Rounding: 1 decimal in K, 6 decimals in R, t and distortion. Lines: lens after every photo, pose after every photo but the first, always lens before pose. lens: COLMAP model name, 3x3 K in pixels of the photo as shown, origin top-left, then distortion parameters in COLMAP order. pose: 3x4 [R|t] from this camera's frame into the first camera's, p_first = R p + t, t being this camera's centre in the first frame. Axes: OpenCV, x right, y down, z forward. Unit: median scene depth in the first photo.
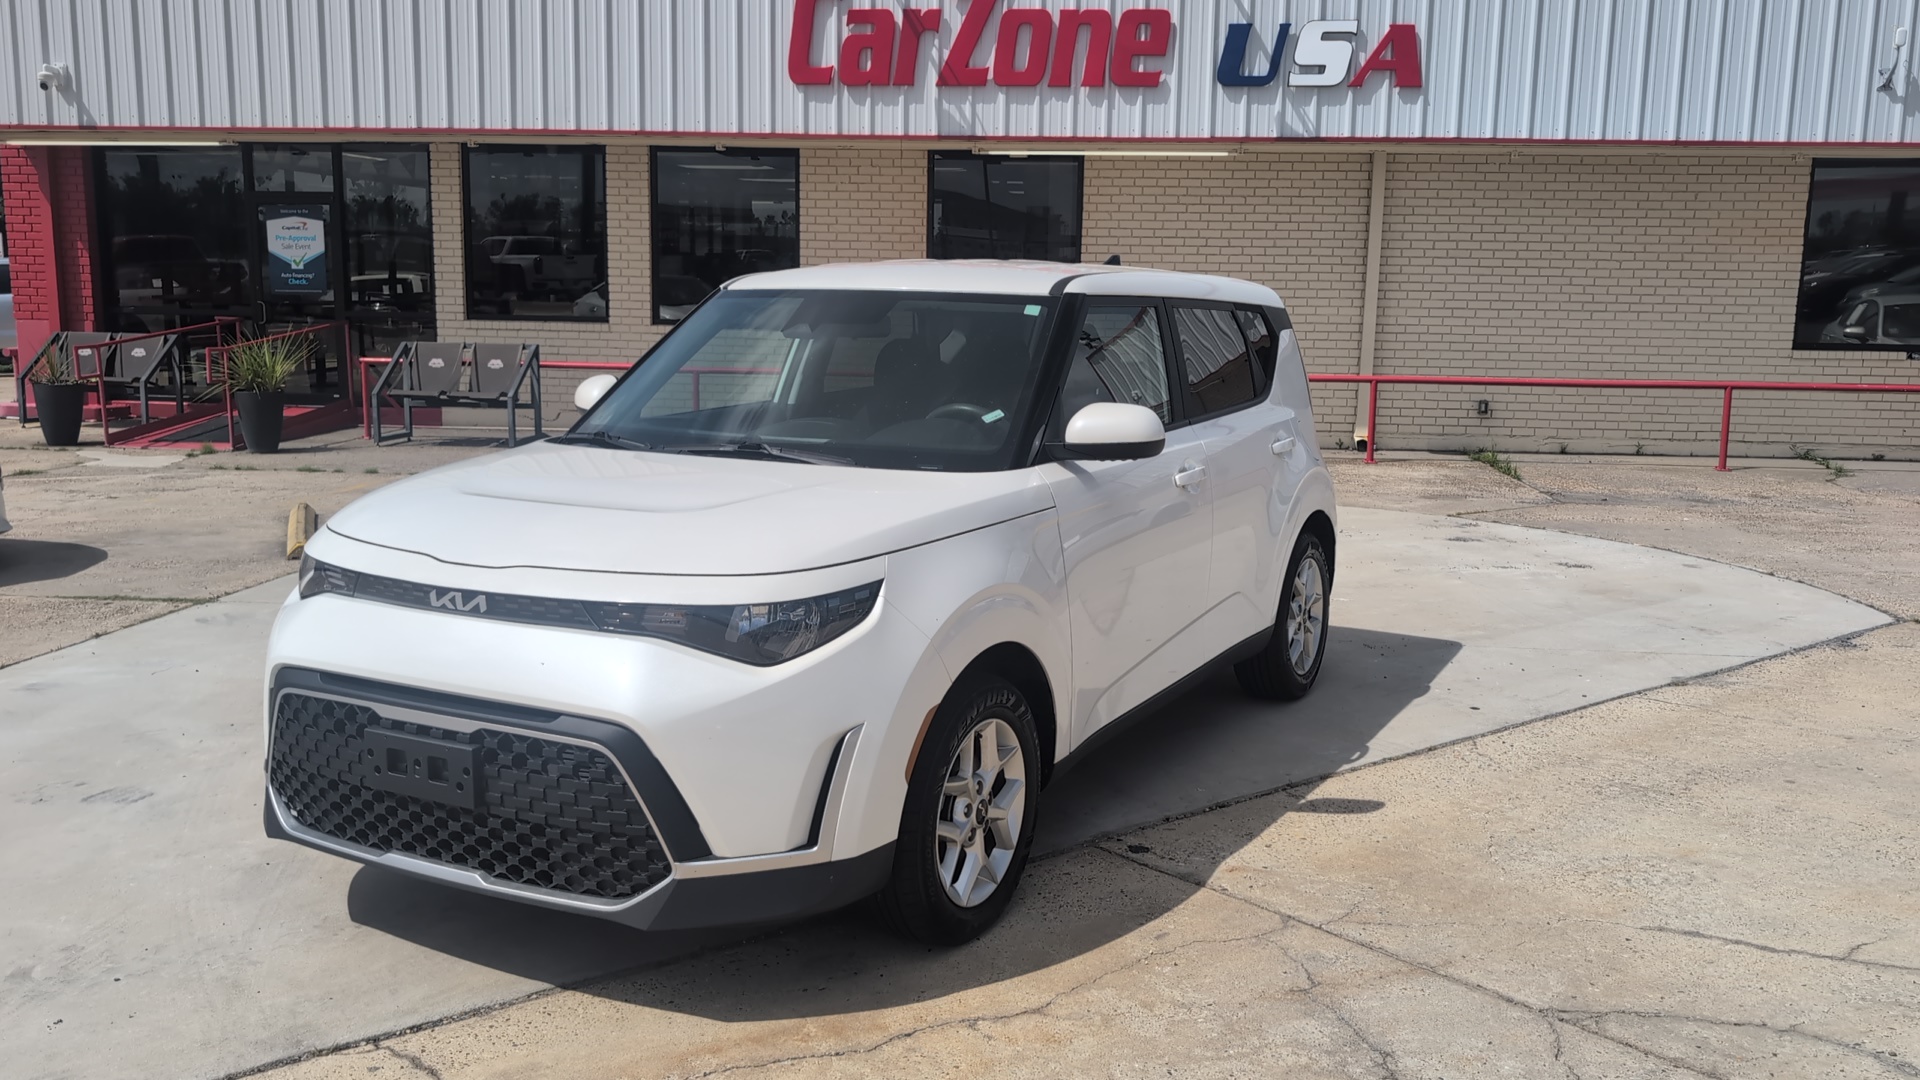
lens RADIAL K [[1622.3, 0, 970.9], [0, 1622.3, 542.9], [0, 0, 1]] dist [0.022785, -0.040857]
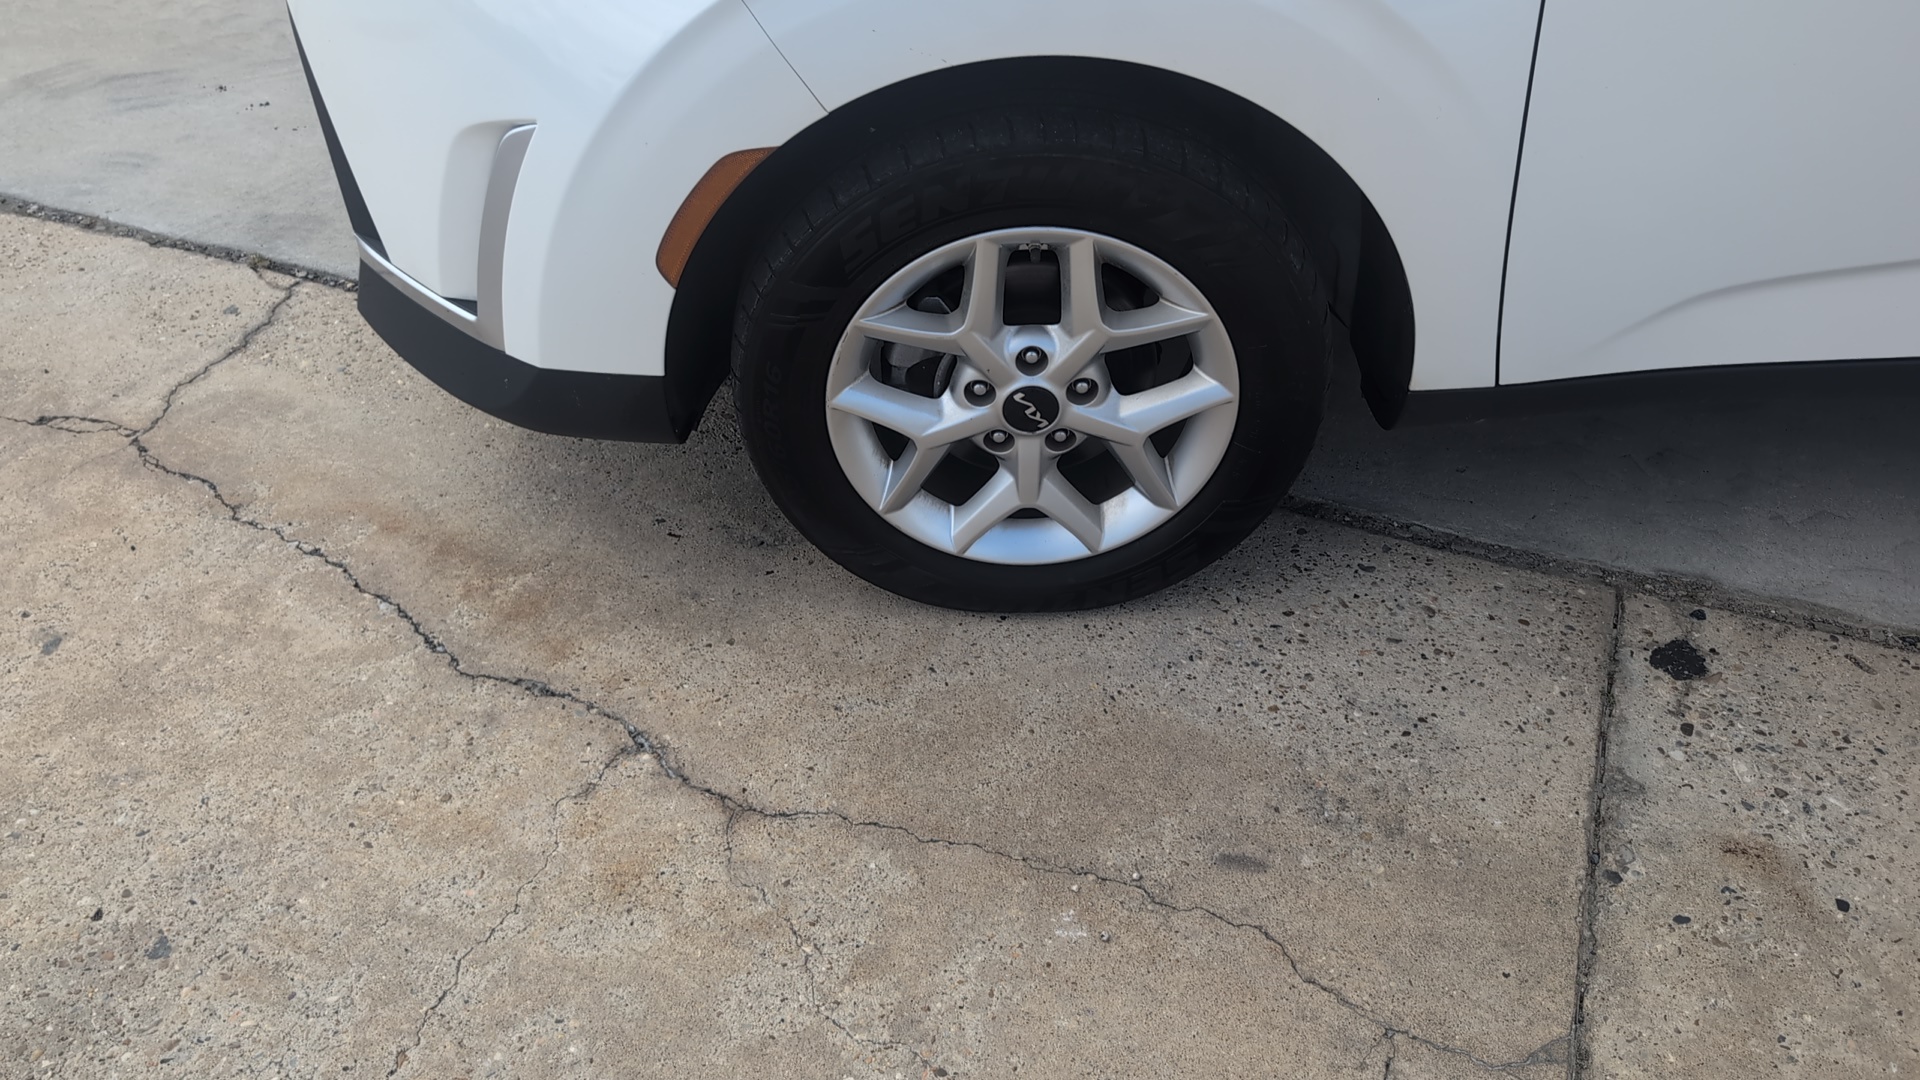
lens RADIAL K [[1622.3, 0, 962.4], [0, 1622.3, 542.1], [0, 0, 1]] dist [0.022785, -0.040857]
pose [[0.477925, 0.550789, -0.684266, 0.264945], [-0.110944, 0.810602, 0.574992, -0.051442], [0.871366, -0.198887, 0.448514, 0.614632]]
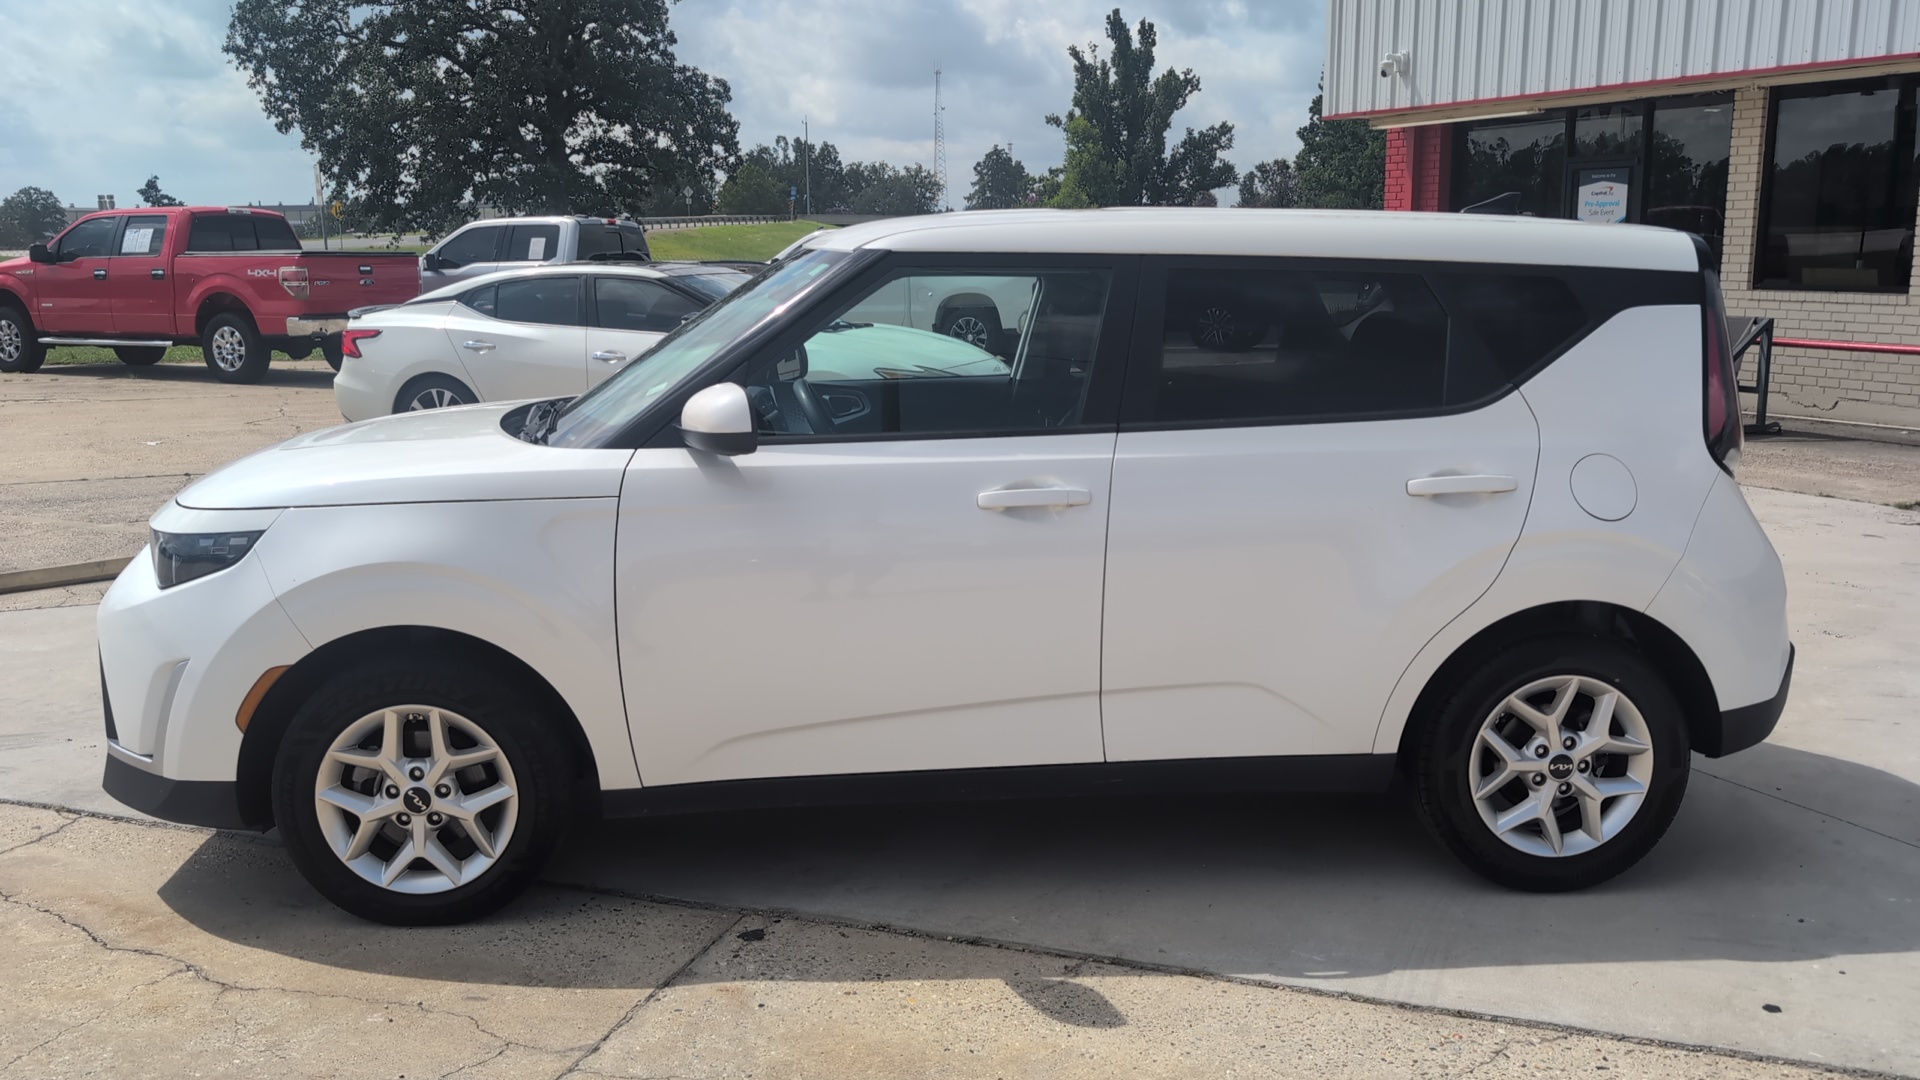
lens RADIAL K [[1622.3, 0, 958.9], [0, 1622.3, 547.4], [0, 0, 1]] dist [0.022785, -0.040857]
pose [[0.522754, 0.137416, -0.841335, 0.757990], [-0.121062, 0.988887, 0.086295, -0.079168], [0.843844, 0.056743, 0.533580, 0.600452]]
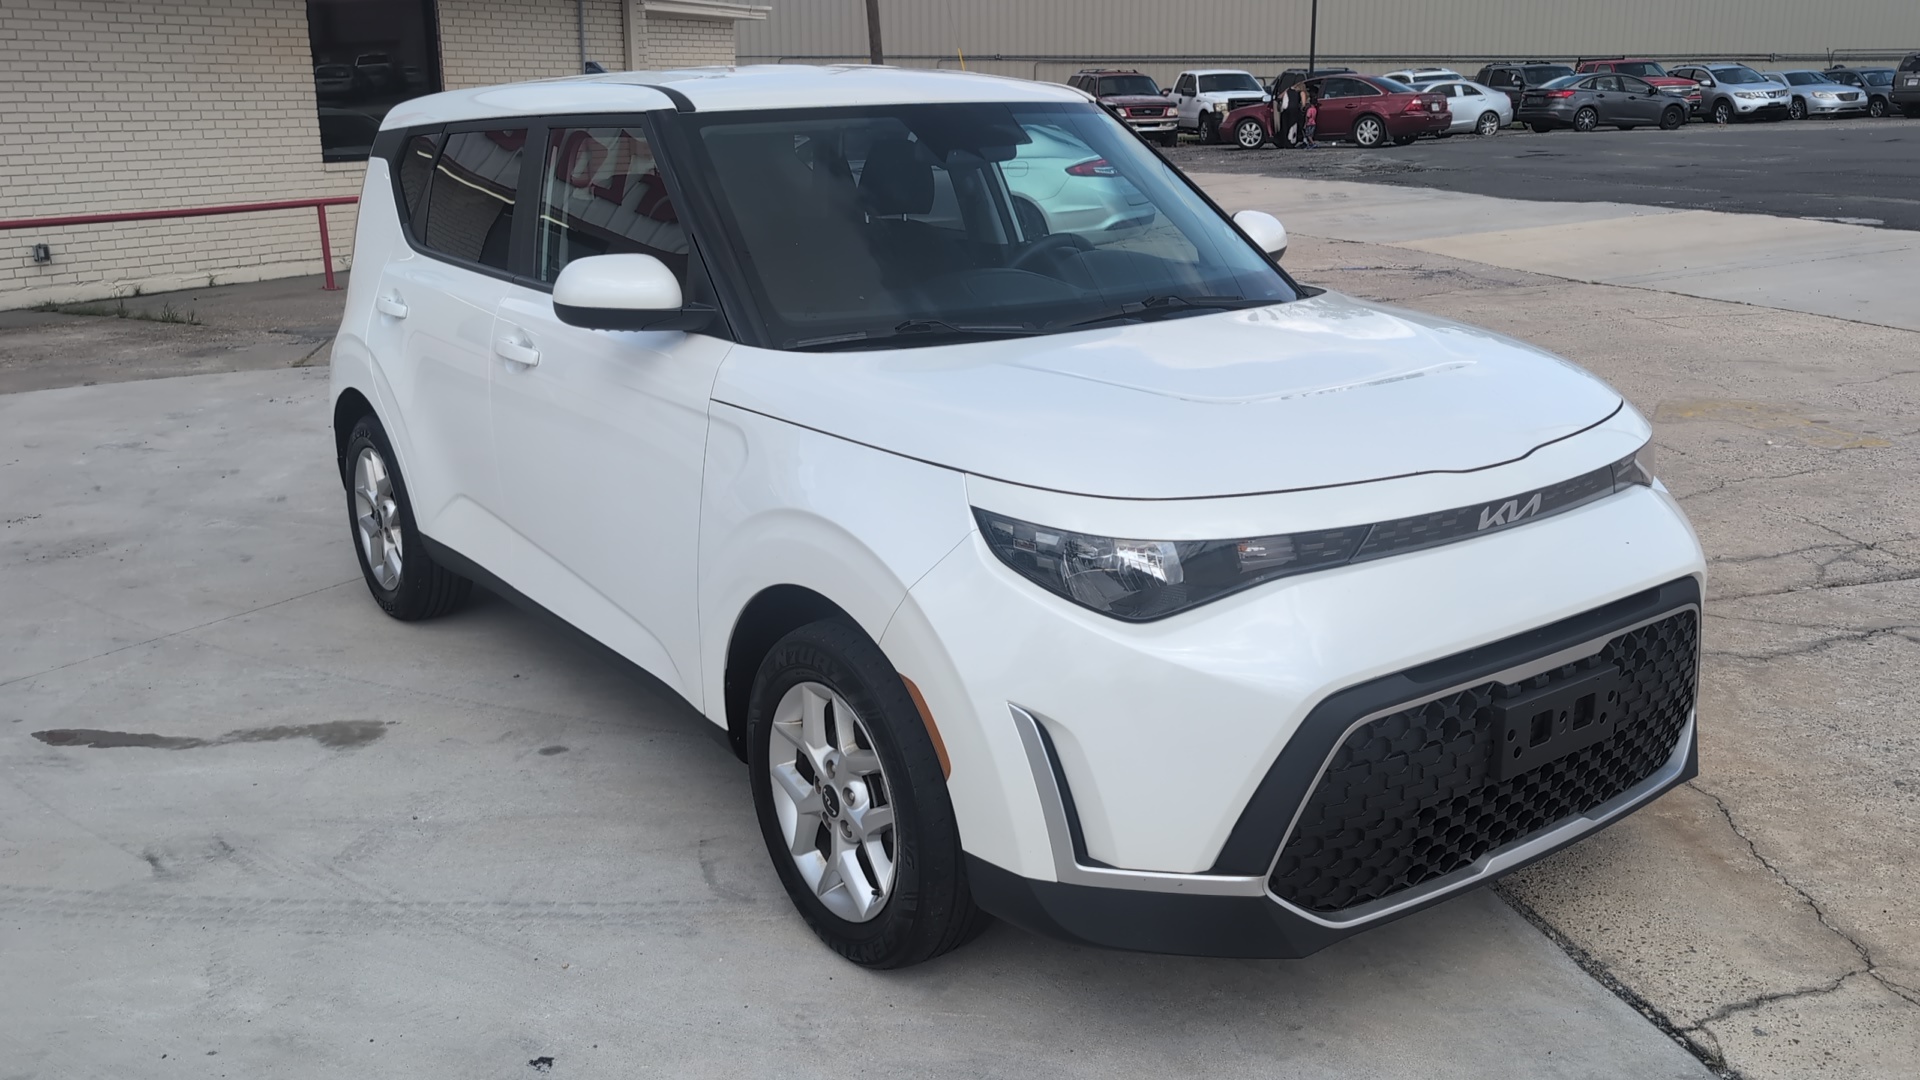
lens RADIAL K [[1622.3, 0, 985.1], [0, 1622.3, 551.1], [0, 0, 1]] dist [0.022785, -0.040857]
pose [[0.426663, -0.263833, 0.865073, -0.798992], [0.164268, 0.963201, 0.212742, -0.110819], [-0.889367, 0.051335, 0.454302, 0.632895]]
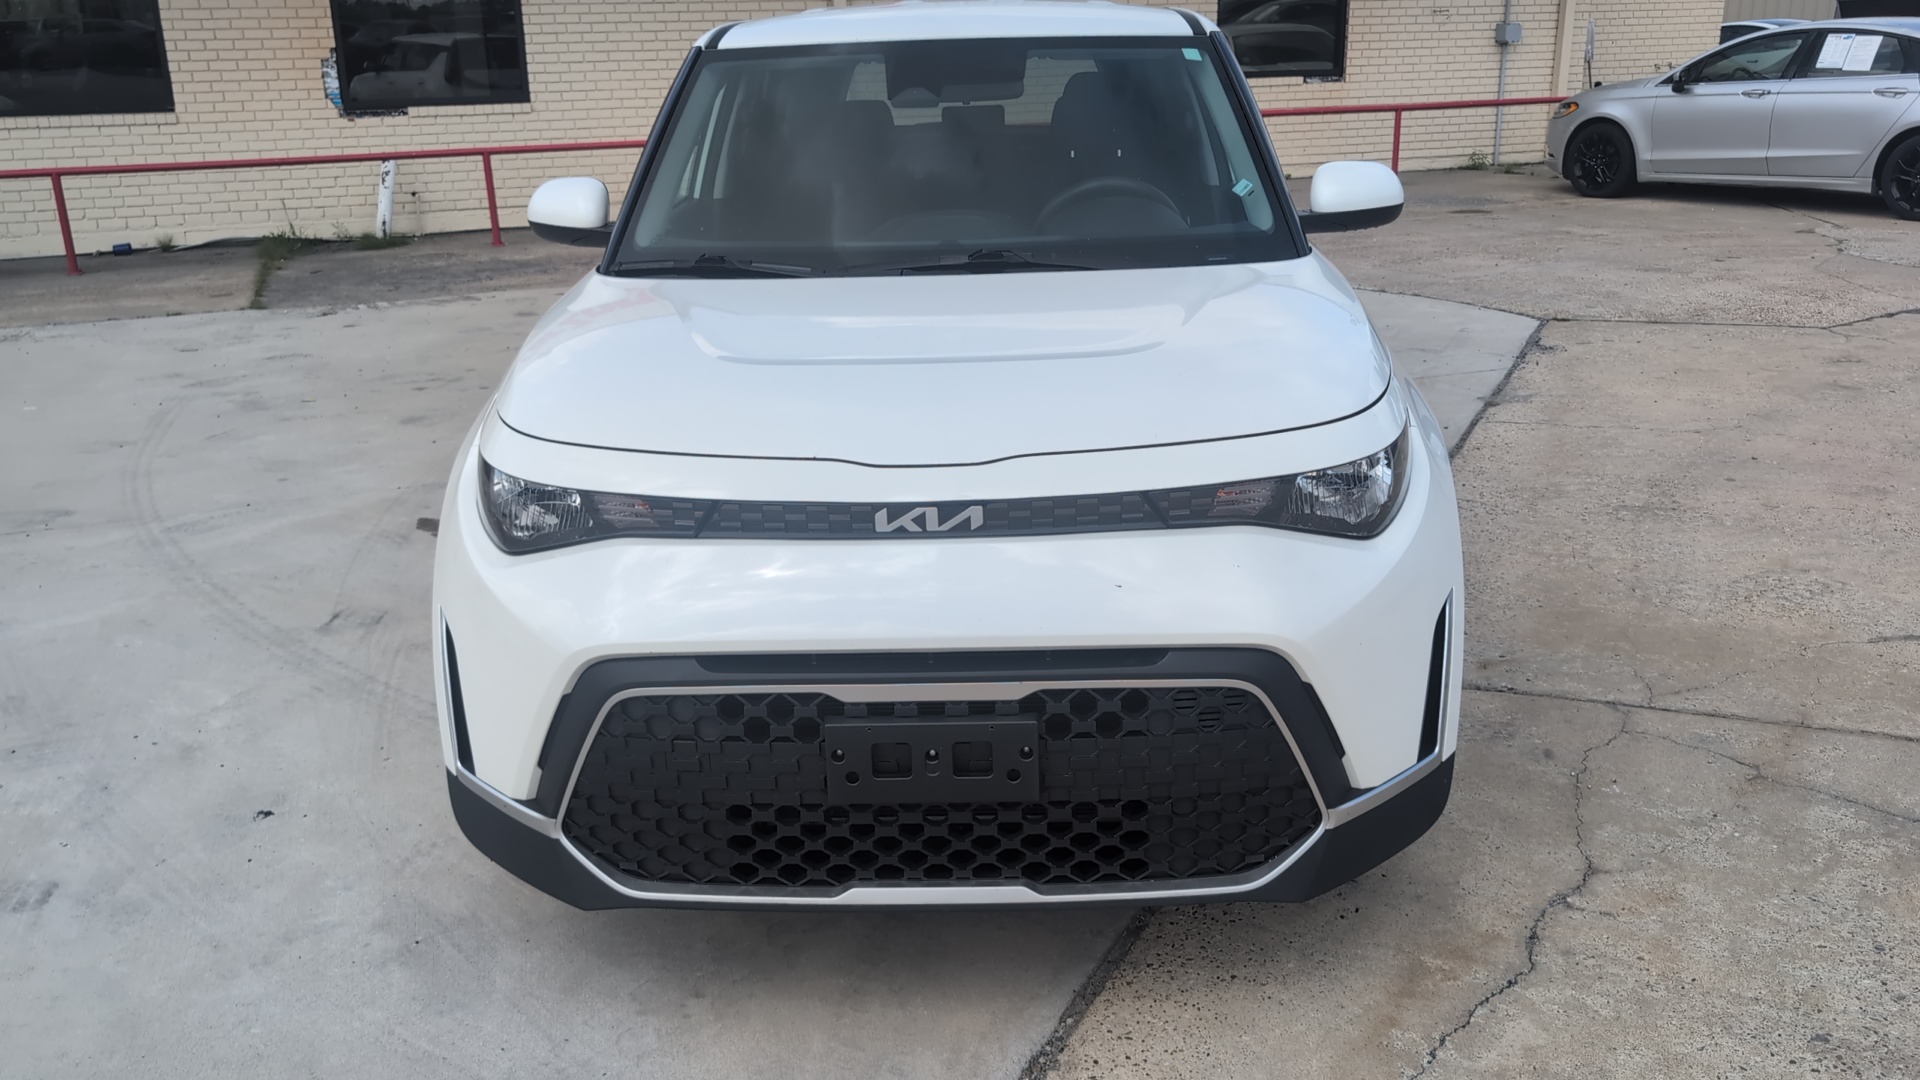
lens RADIAL K [[1622.3, 0, 977.5], [0, 1622.3, 538.6], [0, 0, 1]] dist [0.022785, -0.040857]
pose [[0.893978, -0.168655, 0.415160, -0.424828], [0.109197, 0.980532, 0.163196, -0.048196], [-0.434602, -0.100560, 0.894991, 0.270964]]
